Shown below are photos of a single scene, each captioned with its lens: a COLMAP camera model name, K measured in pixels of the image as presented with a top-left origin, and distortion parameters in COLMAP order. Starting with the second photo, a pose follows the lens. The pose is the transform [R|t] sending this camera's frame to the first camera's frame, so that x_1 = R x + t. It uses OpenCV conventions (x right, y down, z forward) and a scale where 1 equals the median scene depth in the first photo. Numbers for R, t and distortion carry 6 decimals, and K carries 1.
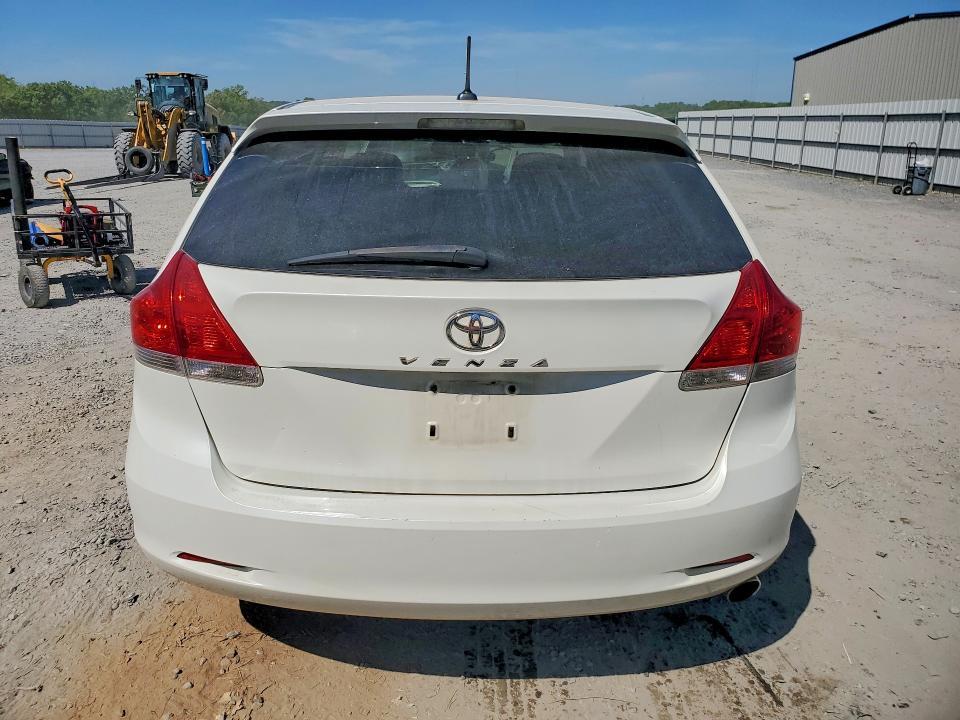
lens RADIAL K [[752.7, 0, 477.6], [0, 752.7, 359.4], [0, 0, 1]] dist [0.009089, -0.004280]
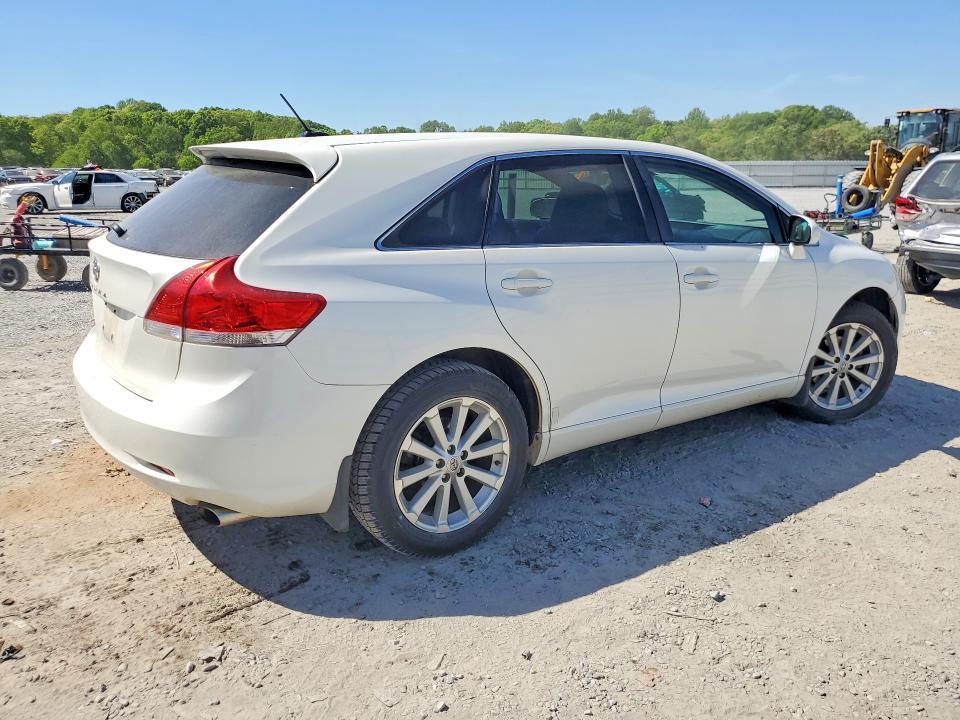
lens RADIAL K [[752.7, 0, 477.8], [0, 752.7, 360.8], [0, 0, 1]] dist [0.009089, -0.004280]
pose [[0.532795, 0.203799, -0.821338, 0.149322], [-0.243301, 0.966480, 0.081986, -0.014908], [0.810515, 0.156150, 0.564520, 0.058038]]
